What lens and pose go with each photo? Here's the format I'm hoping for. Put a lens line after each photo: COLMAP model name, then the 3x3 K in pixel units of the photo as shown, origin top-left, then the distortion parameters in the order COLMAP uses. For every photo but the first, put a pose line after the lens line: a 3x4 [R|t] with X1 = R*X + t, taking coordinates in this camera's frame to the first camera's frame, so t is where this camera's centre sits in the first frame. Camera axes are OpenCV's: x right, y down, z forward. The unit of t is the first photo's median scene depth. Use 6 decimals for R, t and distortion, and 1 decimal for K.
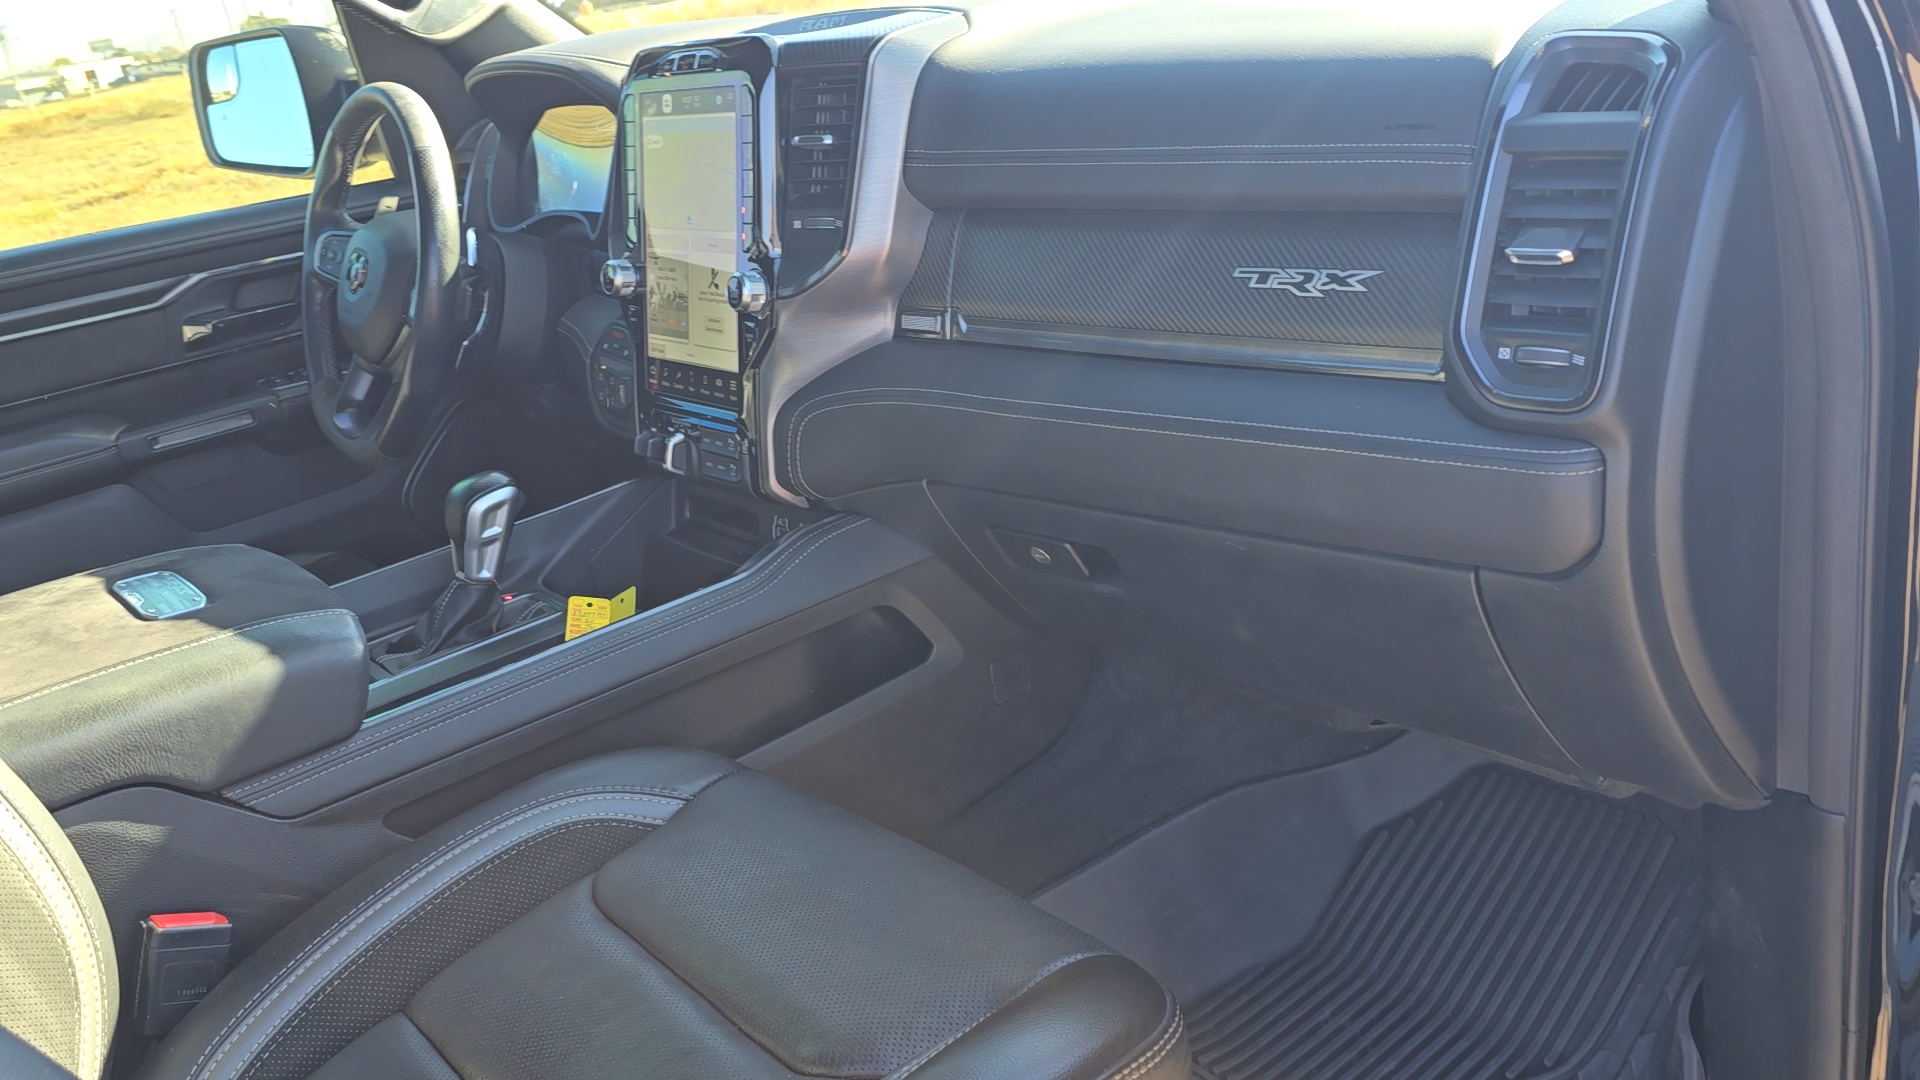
lens RADIAL K [[1633.9, 0, 901.5], [0, 1633.9, 555.8], [0, 0, 1]] dist [-0.016835, -0.006322]
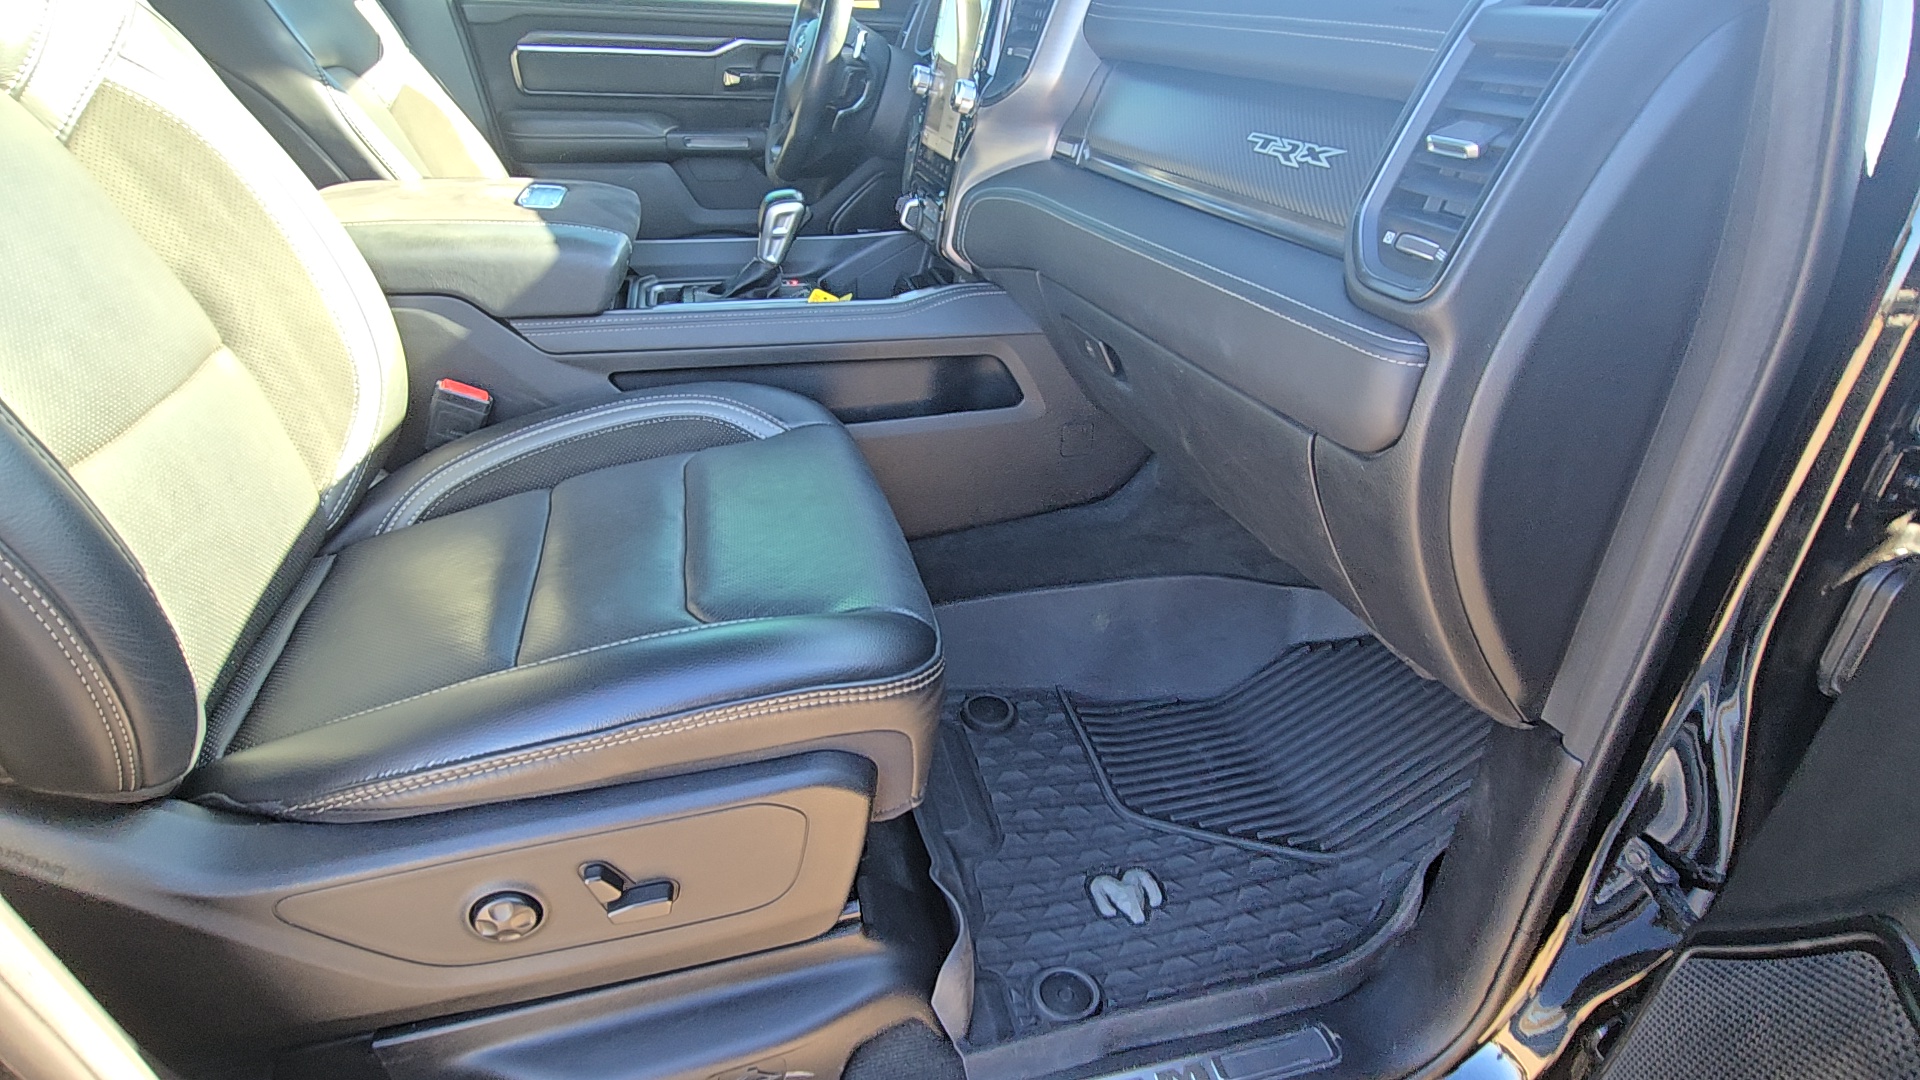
lens RADIAL K [[974.2, 0, 956.8], [0, 974.2, 550.2], [0, 0, 1]] dist [-0.001670, 0.001237]
pose [[0.896179, 0.359124, -0.260565, 0.245786], [-0.304518, 0.924949, 0.227460, 0.003909], [0.322696, -0.124498, 0.938279, 0.198626]]
